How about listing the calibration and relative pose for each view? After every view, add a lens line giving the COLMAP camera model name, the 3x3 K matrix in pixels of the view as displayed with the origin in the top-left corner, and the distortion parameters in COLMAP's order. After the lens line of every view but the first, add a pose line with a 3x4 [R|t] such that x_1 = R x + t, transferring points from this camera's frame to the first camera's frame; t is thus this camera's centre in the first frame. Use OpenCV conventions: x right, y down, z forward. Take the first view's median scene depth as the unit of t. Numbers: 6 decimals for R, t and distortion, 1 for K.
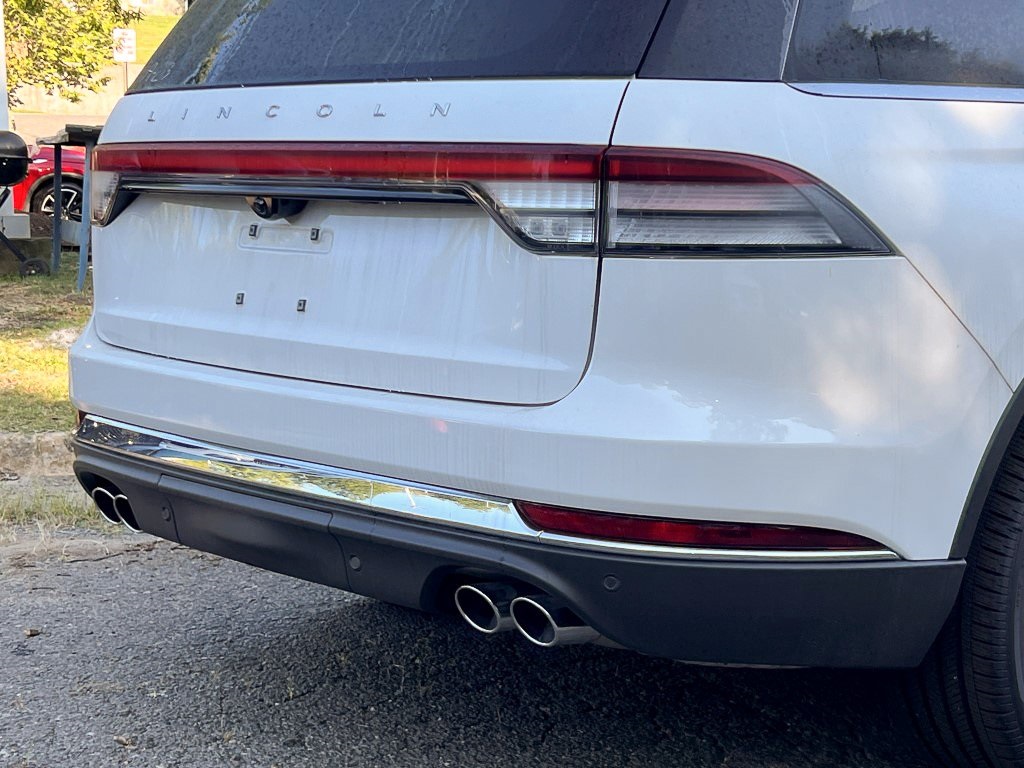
lens RADIAL K [[1837.5, 0, 512.0], [0, 1837.5, 384.0], [0, 0, 1]] dist [0.183013, -0.122479]
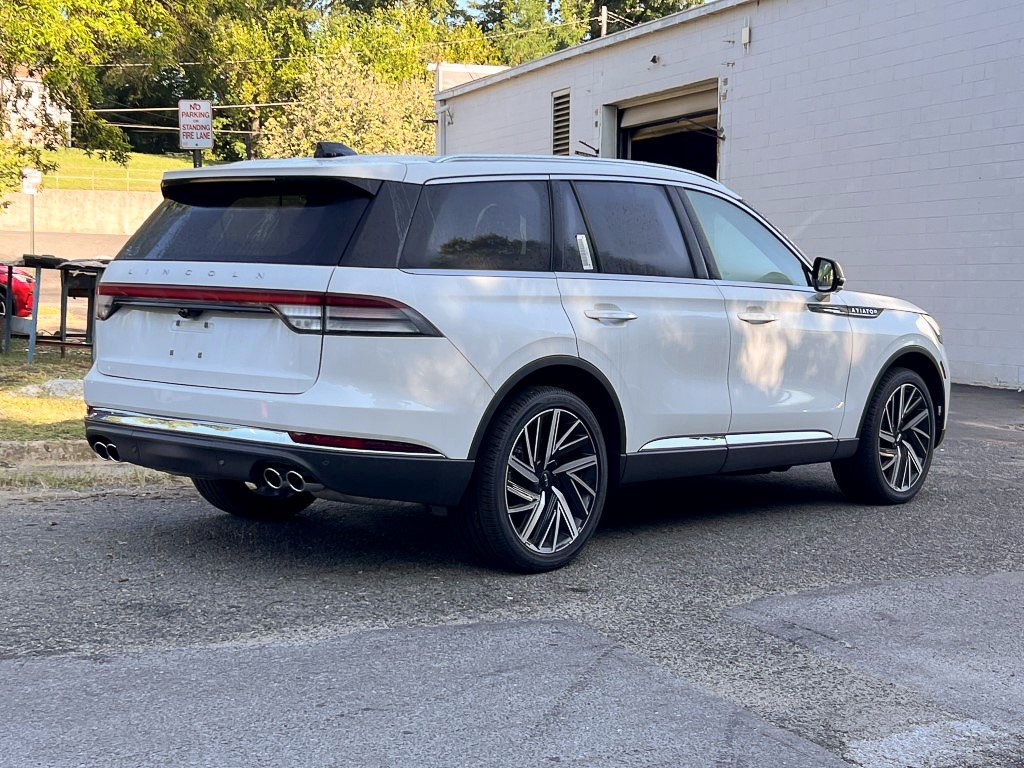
lens RADIAL K [[1544.0, 0, 512.0], [0, 1544.0, 384.0], [0, 0, 1]] dist [0.306604, -1.169686]
pose [[0.994398, 0.010505, 0.105179, 0.077428], [-0.005300, 0.998753, -0.049644, 0.097050], [-0.105569, 0.048808, 0.993213, -1.083015]]
